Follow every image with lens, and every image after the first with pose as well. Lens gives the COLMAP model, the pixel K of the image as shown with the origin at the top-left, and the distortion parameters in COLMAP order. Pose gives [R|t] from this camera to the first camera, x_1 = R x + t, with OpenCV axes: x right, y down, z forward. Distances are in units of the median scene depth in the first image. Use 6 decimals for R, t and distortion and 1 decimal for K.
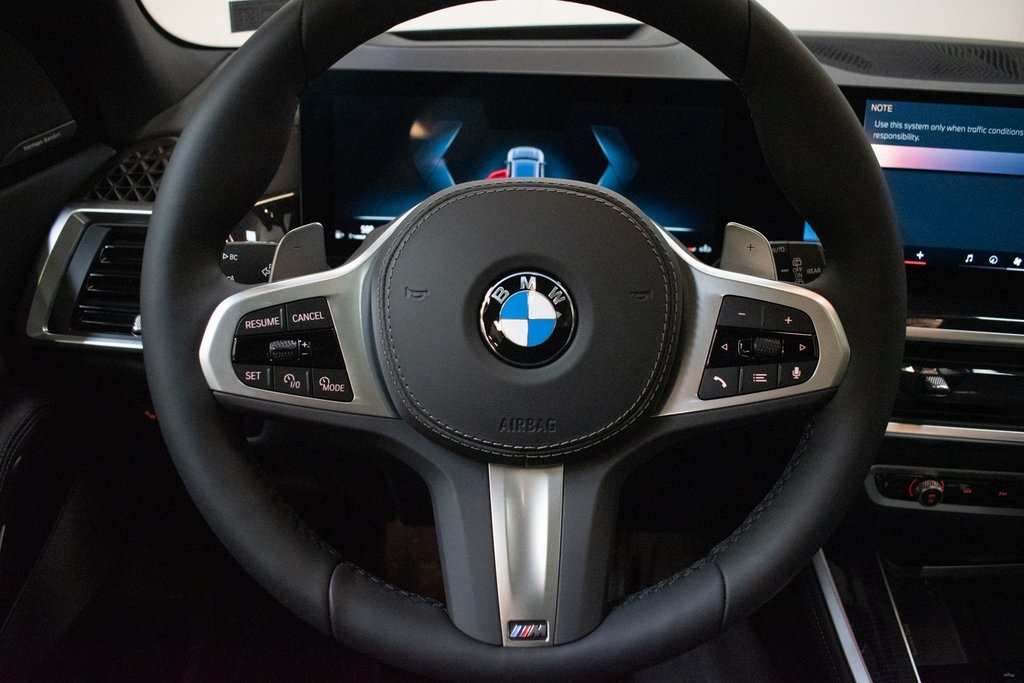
lens RADIAL K [[785.4, 0, 512.0], [0, 785.4, 341.5], [0, 0, 1]] dist [-0.107585, 0.011767]
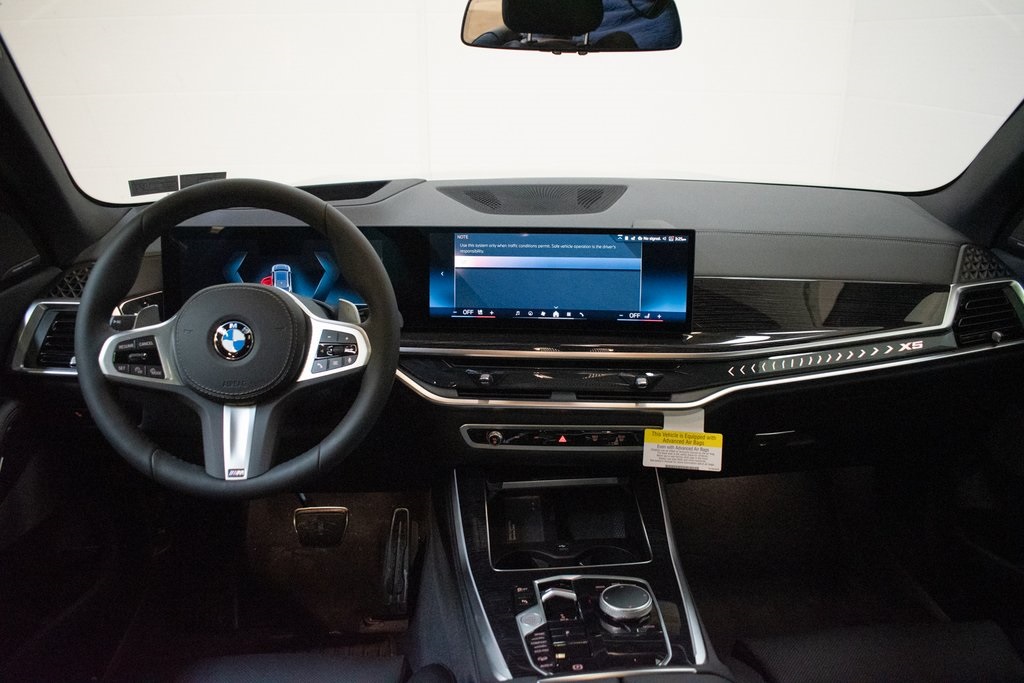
lens RADIAL K [[785.4, 0, 512.0], [0, 785.4, 341.5], [0, 0, 1]] dist [-0.107585, 0.011767]
pose [[0.996732, -0.031138, 0.074543, 0.619800], [0.039331, 0.993030, -0.111101, 0.243381], [-0.070564, 0.113670, 0.991009, -1.278237]]
